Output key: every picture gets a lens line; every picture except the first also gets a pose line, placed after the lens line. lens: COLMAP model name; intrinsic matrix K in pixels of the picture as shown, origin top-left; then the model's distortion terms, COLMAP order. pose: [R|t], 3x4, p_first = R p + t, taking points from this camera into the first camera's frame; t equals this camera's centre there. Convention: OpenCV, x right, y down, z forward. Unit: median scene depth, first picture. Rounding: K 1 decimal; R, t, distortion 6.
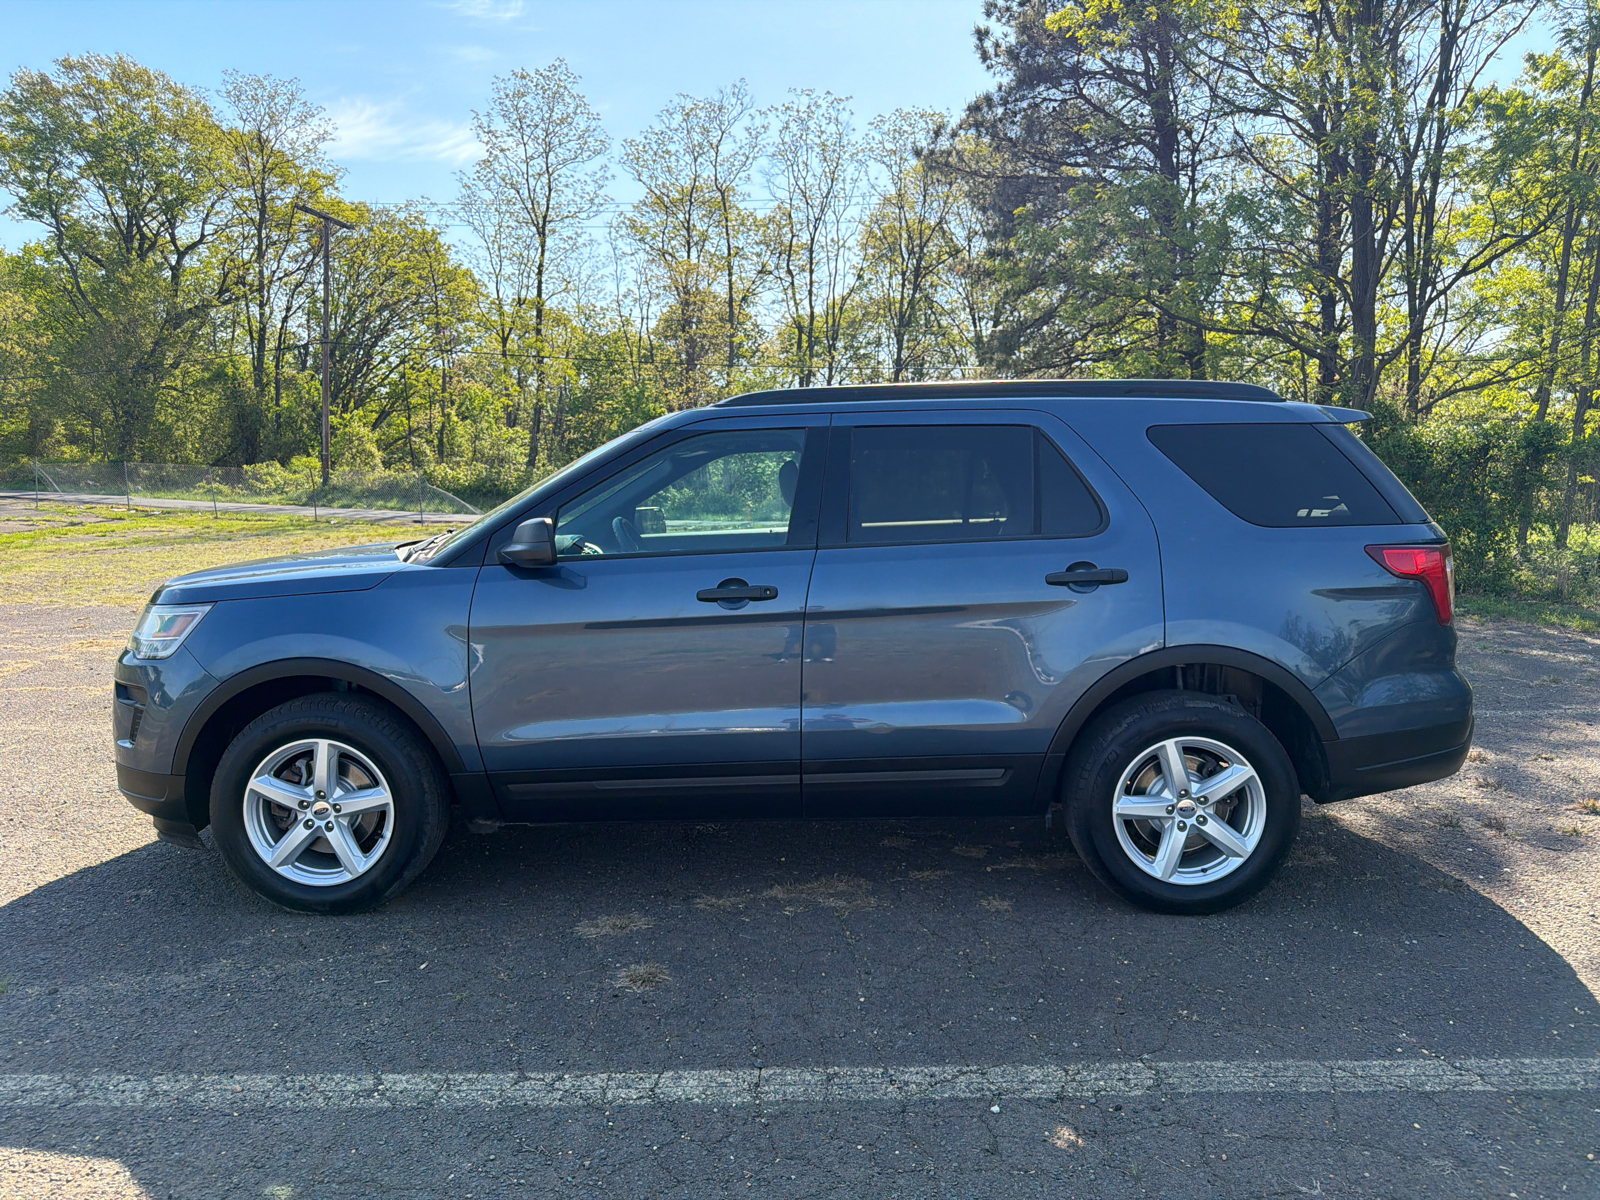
lens RADIAL K [[1167.2, 0, 789.4], [0, 1167.2, 603.6], [0, 0, 1]] dist [0.024595, -0.024904]
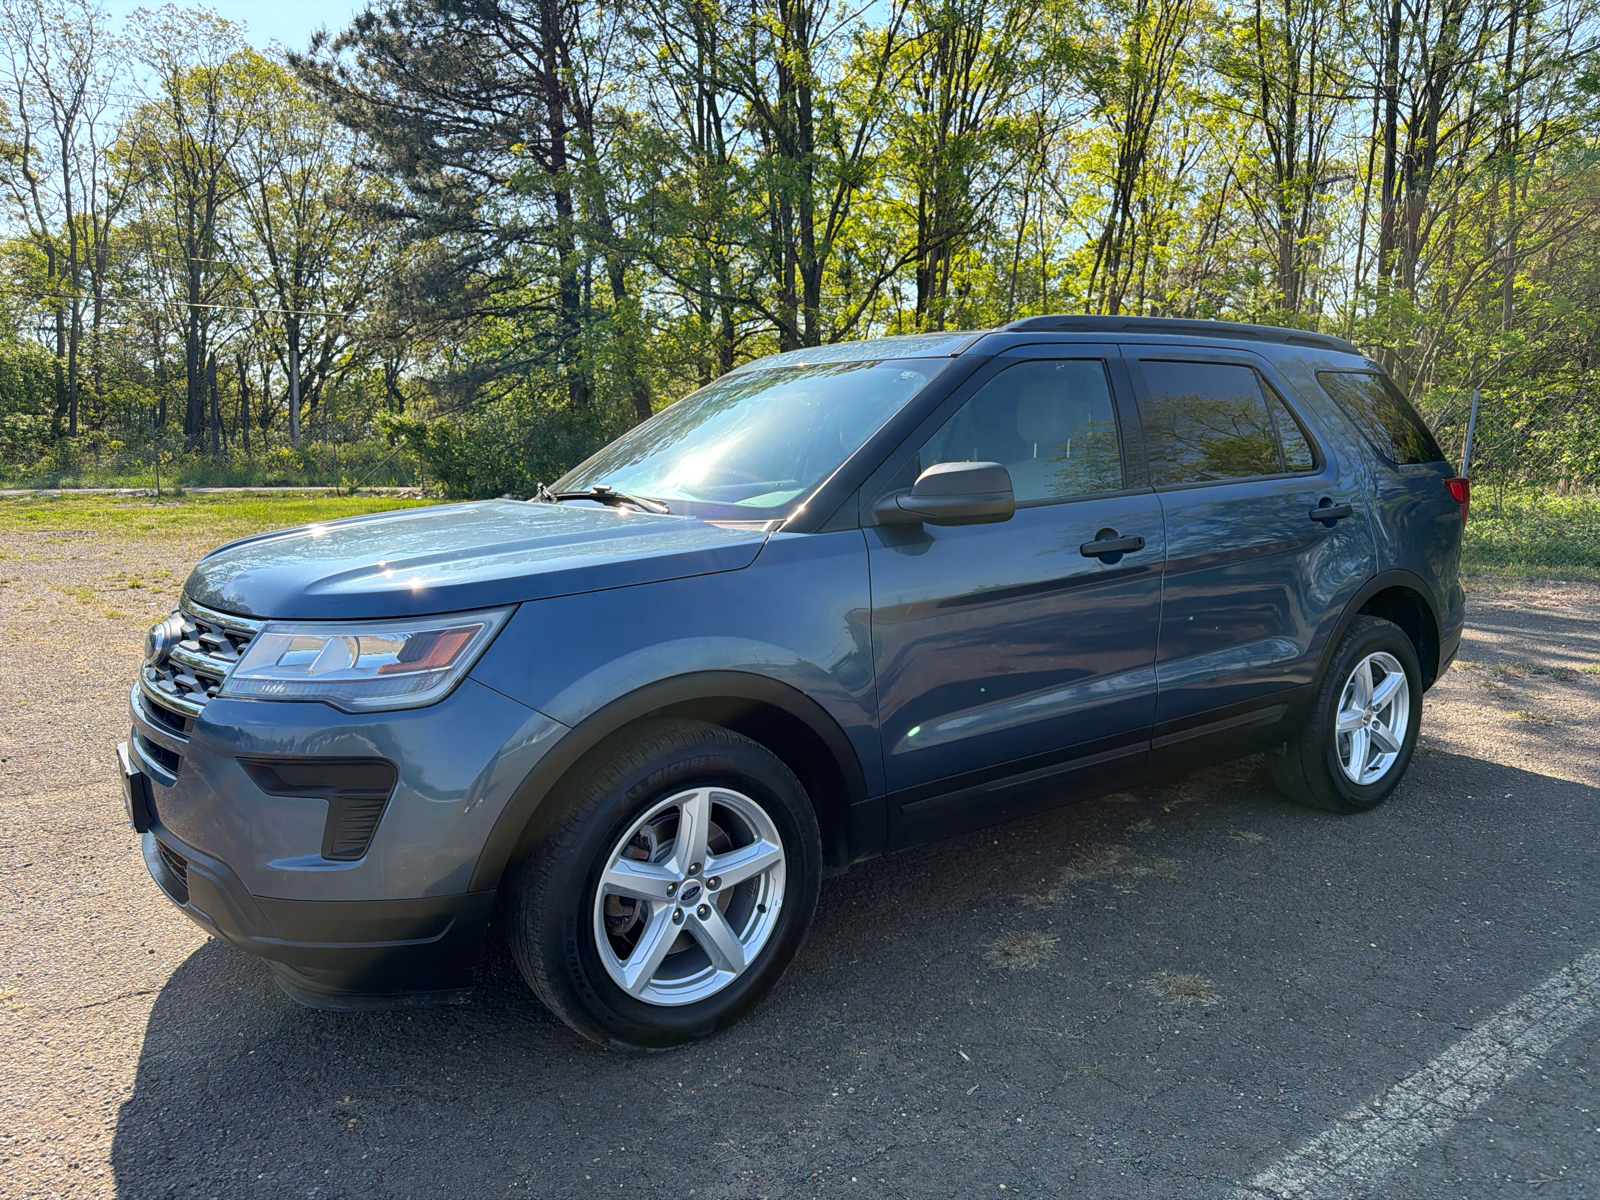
lens RADIAL K [[1167.2, 0, 798.9], [0, 1167.2, 600.5], [0, 0, 1]] dist [0.024595, -0.024904]
pose [[0.803751, -0.078975, 0.589701, -0.739590], [0.062509, 0.996875, 0.048306, -0.023551], [-0.591673, -0.001964, 0.806176, 0.409391]]
